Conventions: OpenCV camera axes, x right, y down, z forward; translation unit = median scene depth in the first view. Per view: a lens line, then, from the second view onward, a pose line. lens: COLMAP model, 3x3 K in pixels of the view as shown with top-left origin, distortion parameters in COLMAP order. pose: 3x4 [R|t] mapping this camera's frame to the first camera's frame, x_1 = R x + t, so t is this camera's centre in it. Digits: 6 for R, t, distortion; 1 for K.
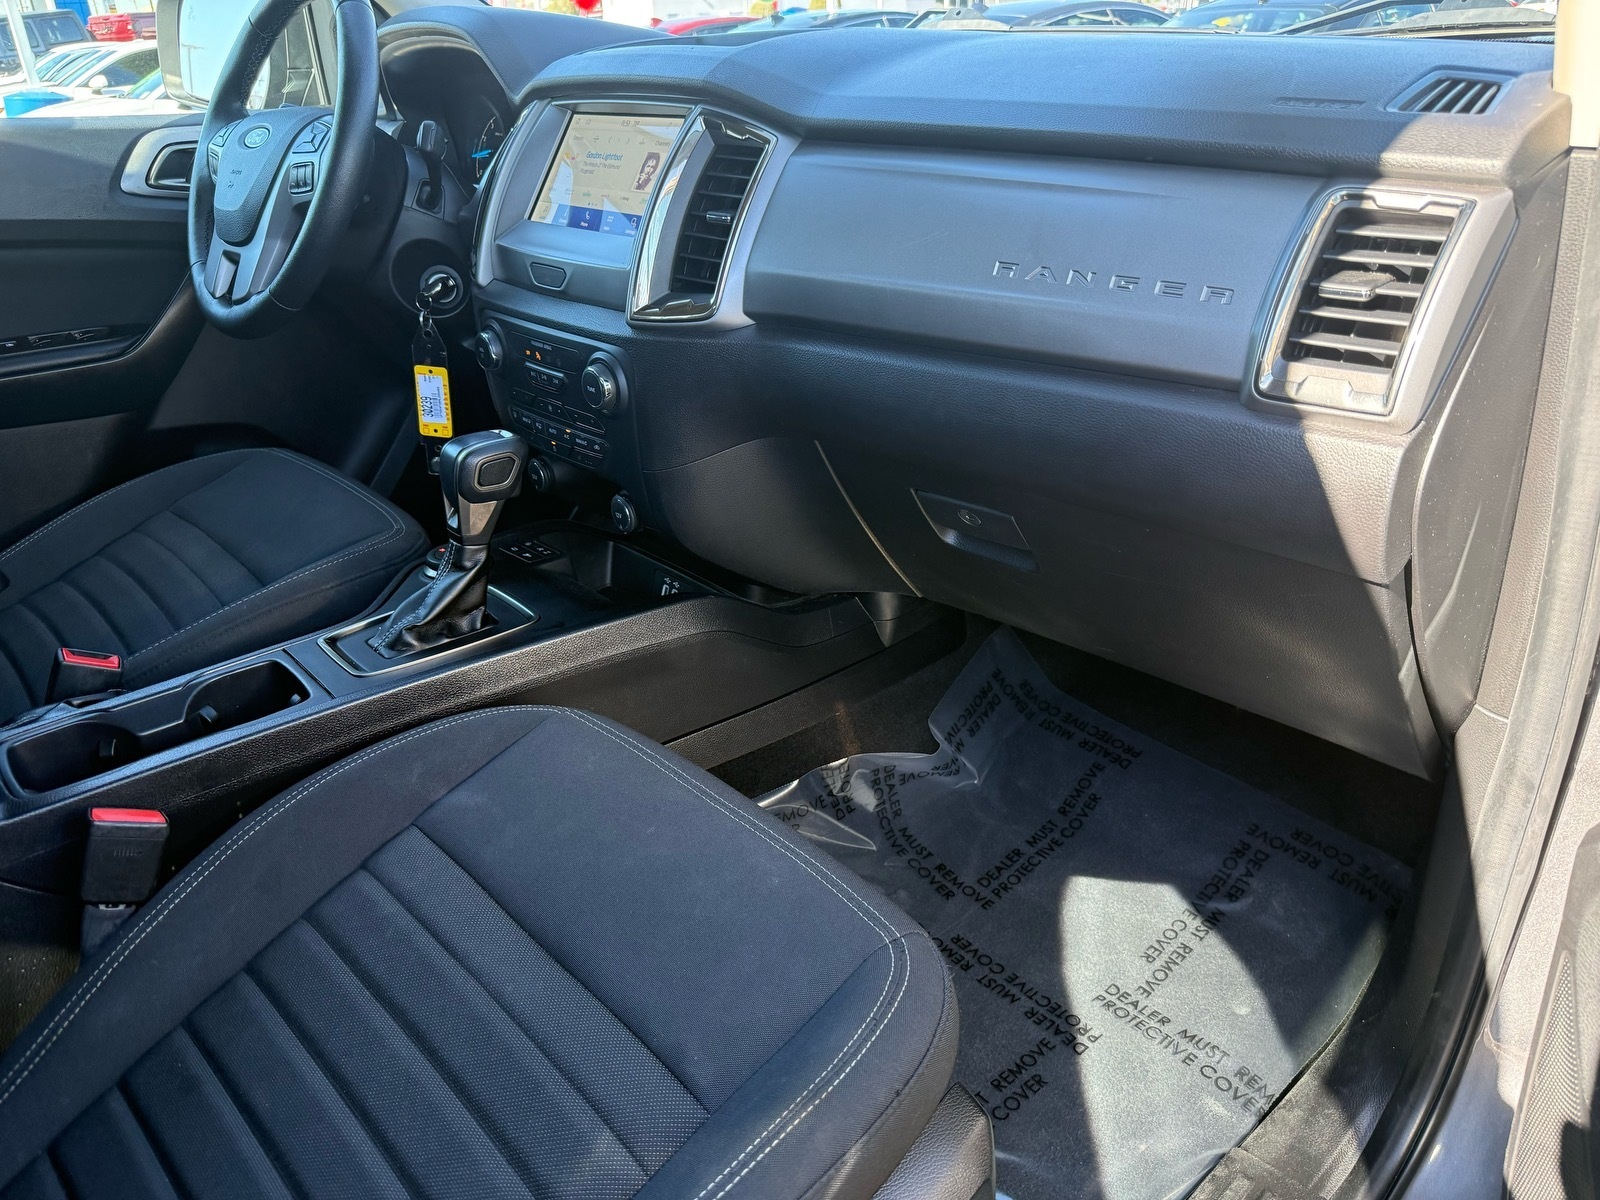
lens RADIAL K [[1152.5, 0, 801.0], [0, 1152.5, 601.1], [0, 0, 1]] dist [0.059101, -0.085551]
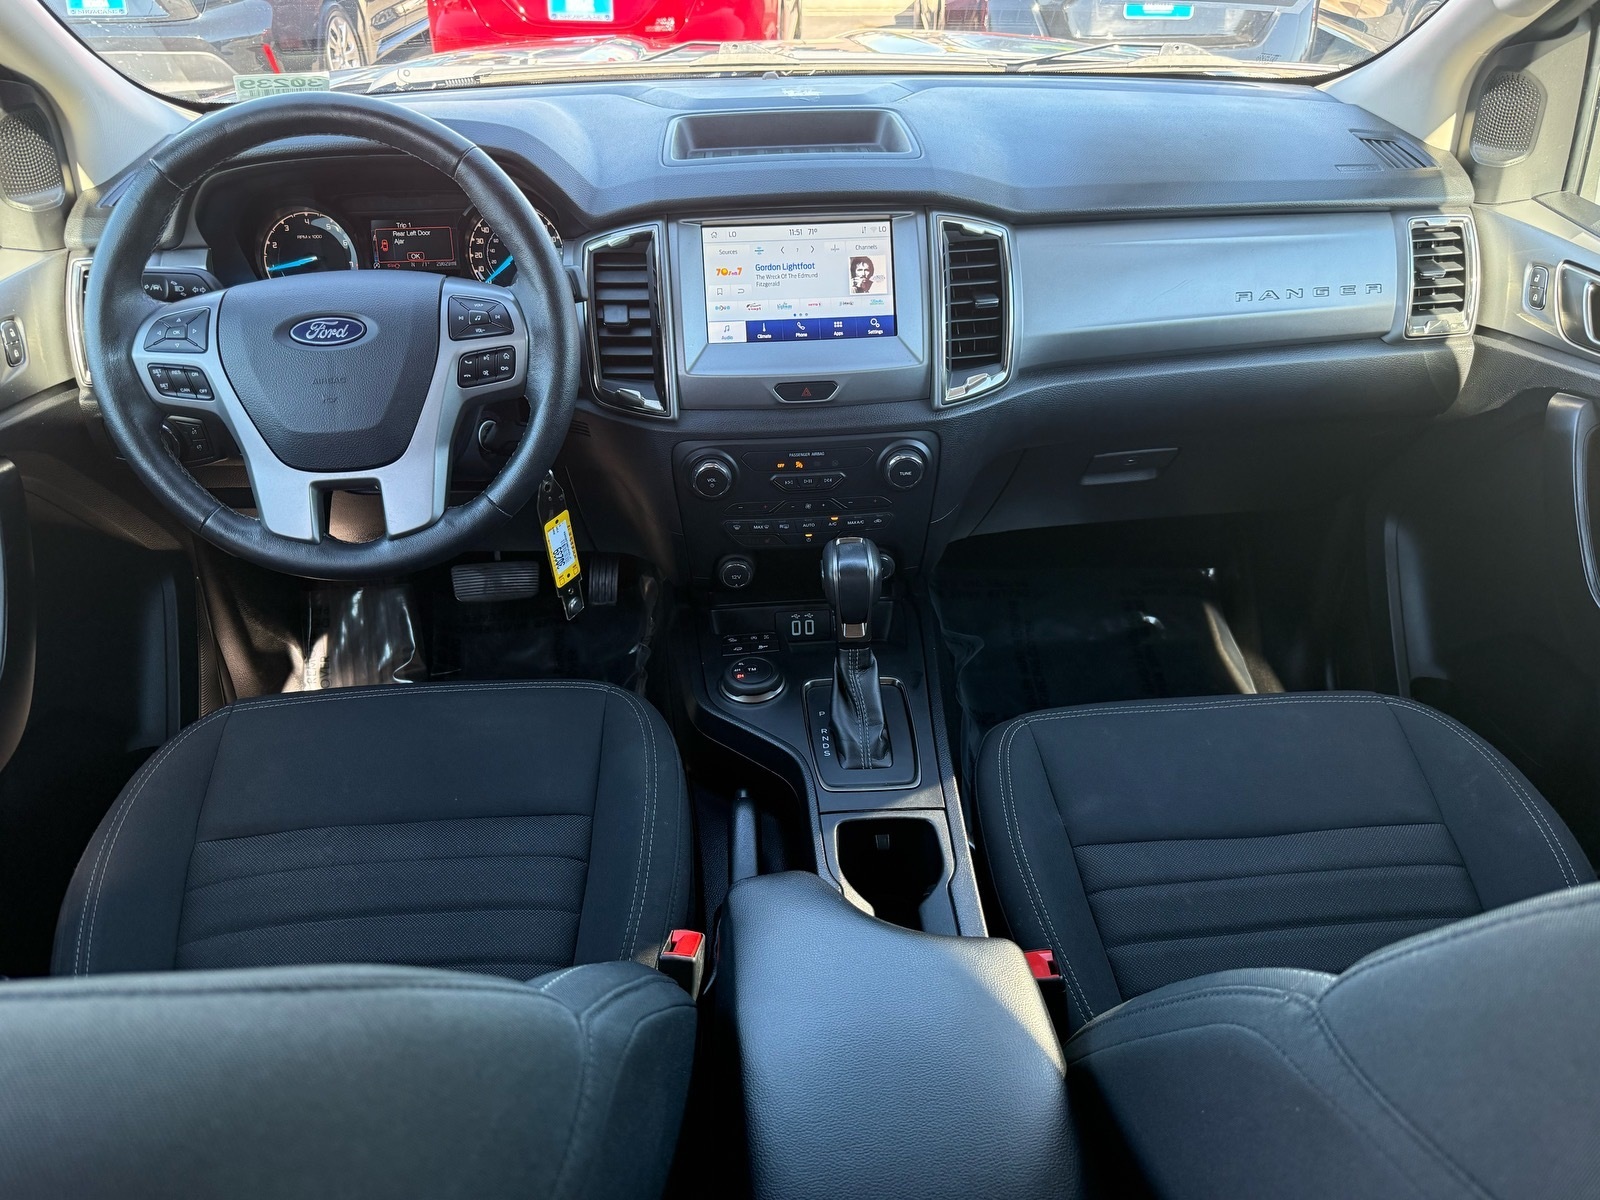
lens RADIAL K [[1152.5, 0, 797.7], [0, 1152.5, 607.4], [0, 0, 1]] dist [0.059101, -0.085551]
pose [[0.600633, -0.437574, 0.669156, -1.049801], [0.337182, 0.897505, 0.284242, -0.417457], [-0.724947, 0.054902, 0.686613, 0.293229]]
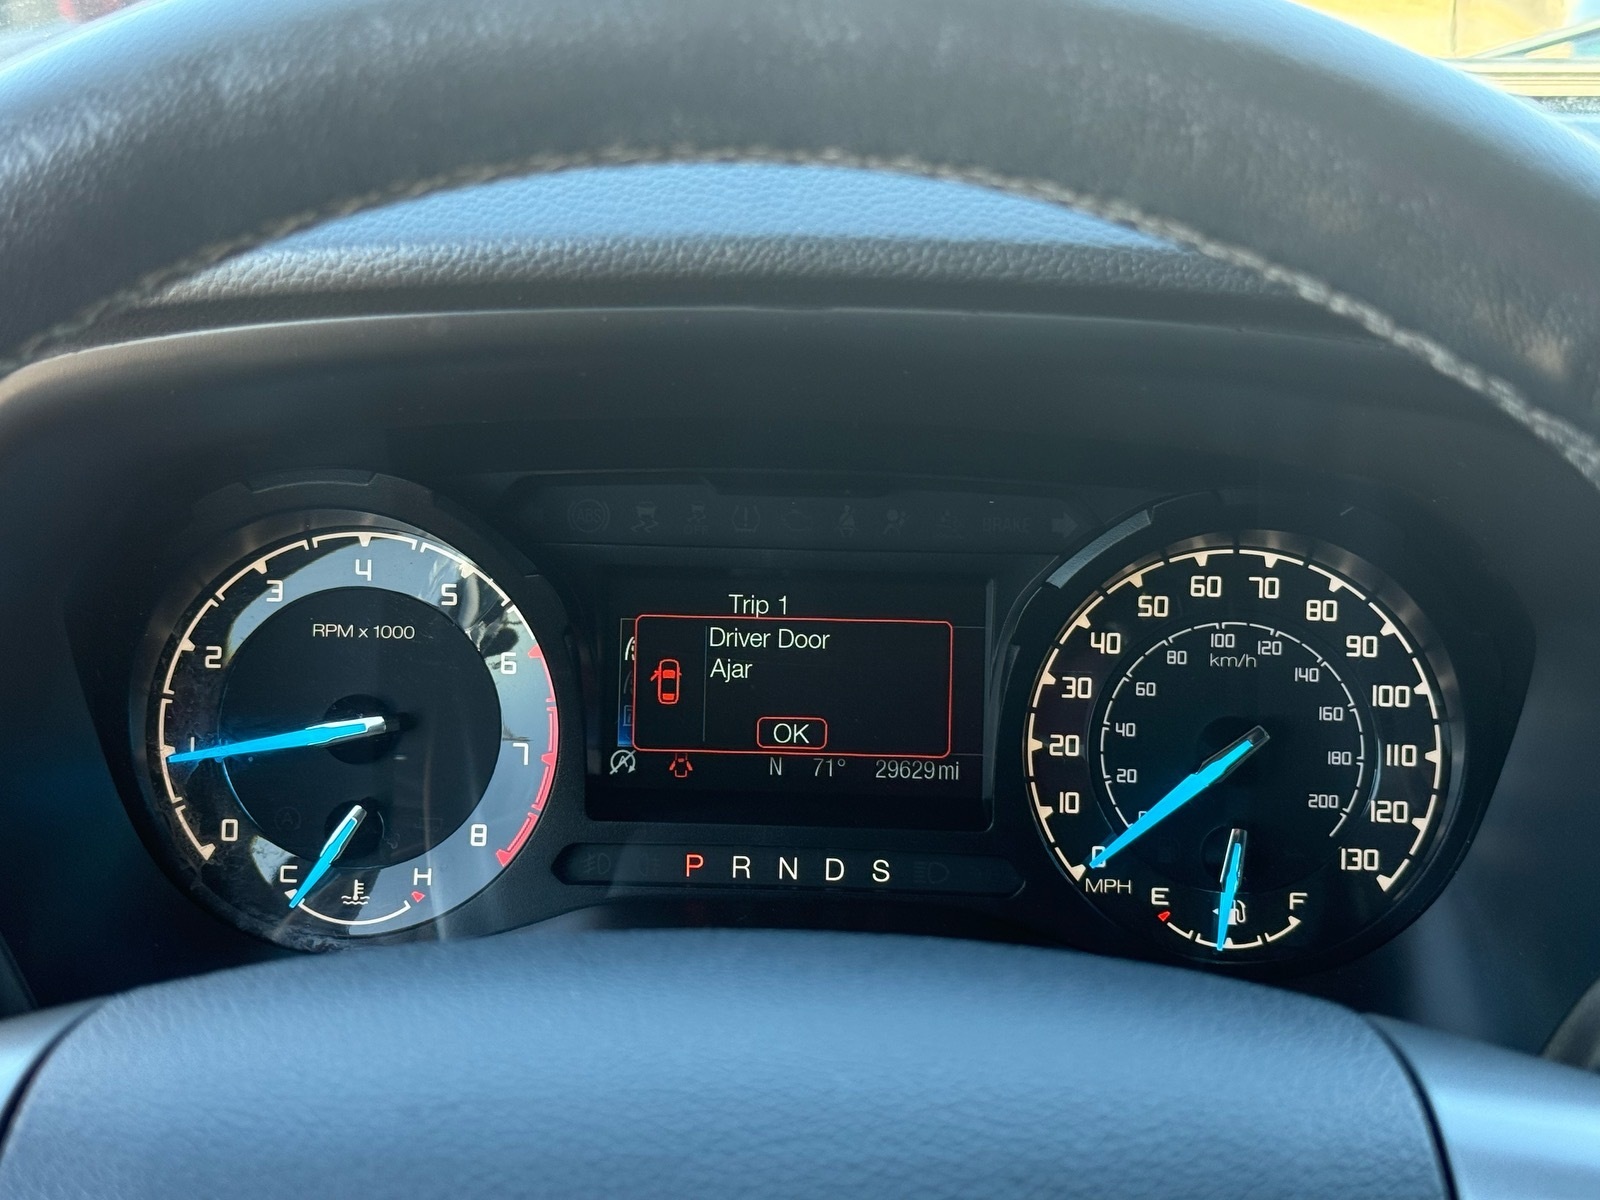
lens RADIAL K [[2486.2, 0, 807.5], [0, 2486.2, 546.5], [0, 0, 1]] dist [0.164394, 0.000000]
pose [[0.682734, -0.178719, 0.708473, -0.728508], [0.284609, 0.958090, -0.032582, -0.561459], [-0.672958, 0.223882, 0.704985, 0.969157]]
